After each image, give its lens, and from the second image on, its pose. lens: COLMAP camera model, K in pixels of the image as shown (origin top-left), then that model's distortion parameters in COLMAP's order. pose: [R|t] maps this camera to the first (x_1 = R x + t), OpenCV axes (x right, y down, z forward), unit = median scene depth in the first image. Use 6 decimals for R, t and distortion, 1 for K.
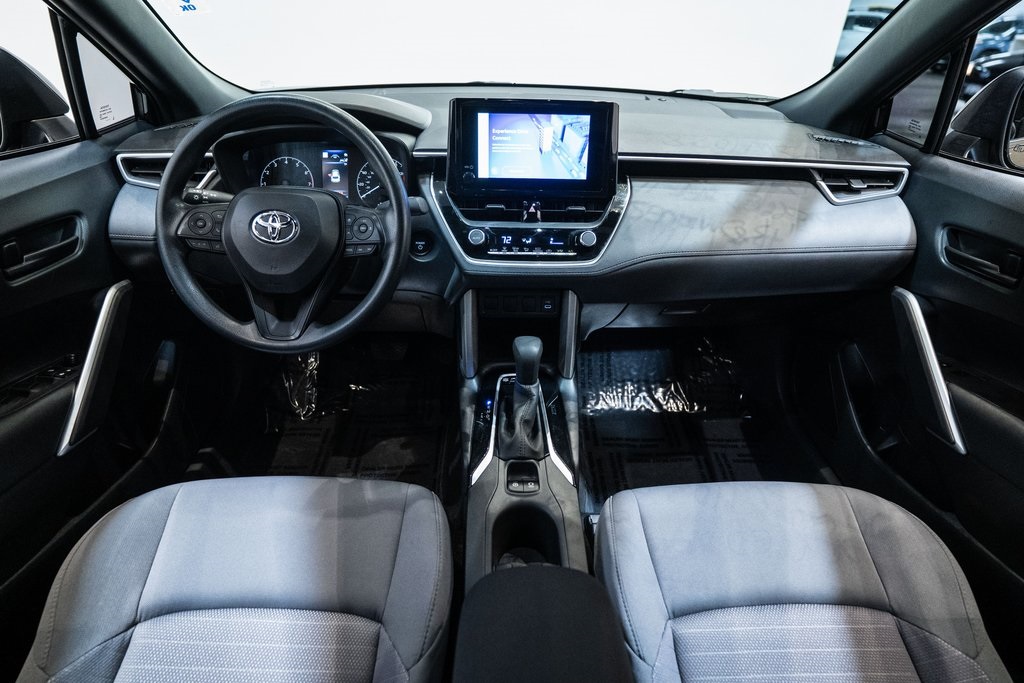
lens RADIAL K [[522.9, 0, 514.7], [0, 522.9, 332.0], [0, 0, 1]] dist [-0.071944, 0.035279]
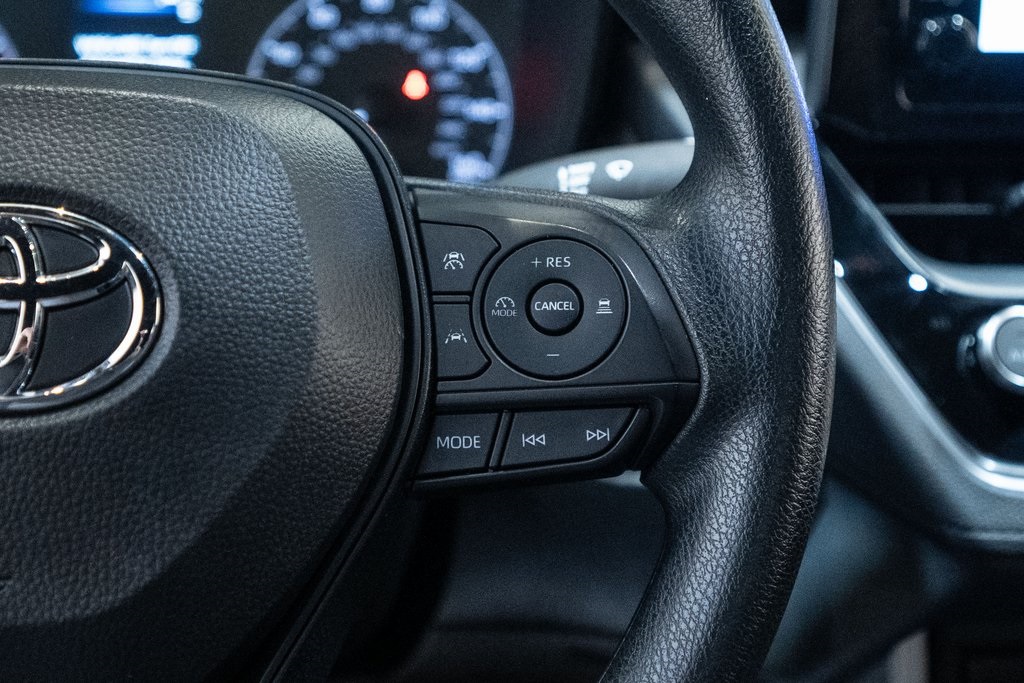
lens RADIAL K [[1624.4, 0, 512.0], [0, 1624.4, 341.5], [0, 0, 1]] dist [0.015467, 0.081319]
pose [[0.994367, -0.025455, 0.102892, -0.313233], [0.044514, 0.981267, -0.187438, -0.083368], [-0.096193, 0.190963, 0.976873, 0.446484]]
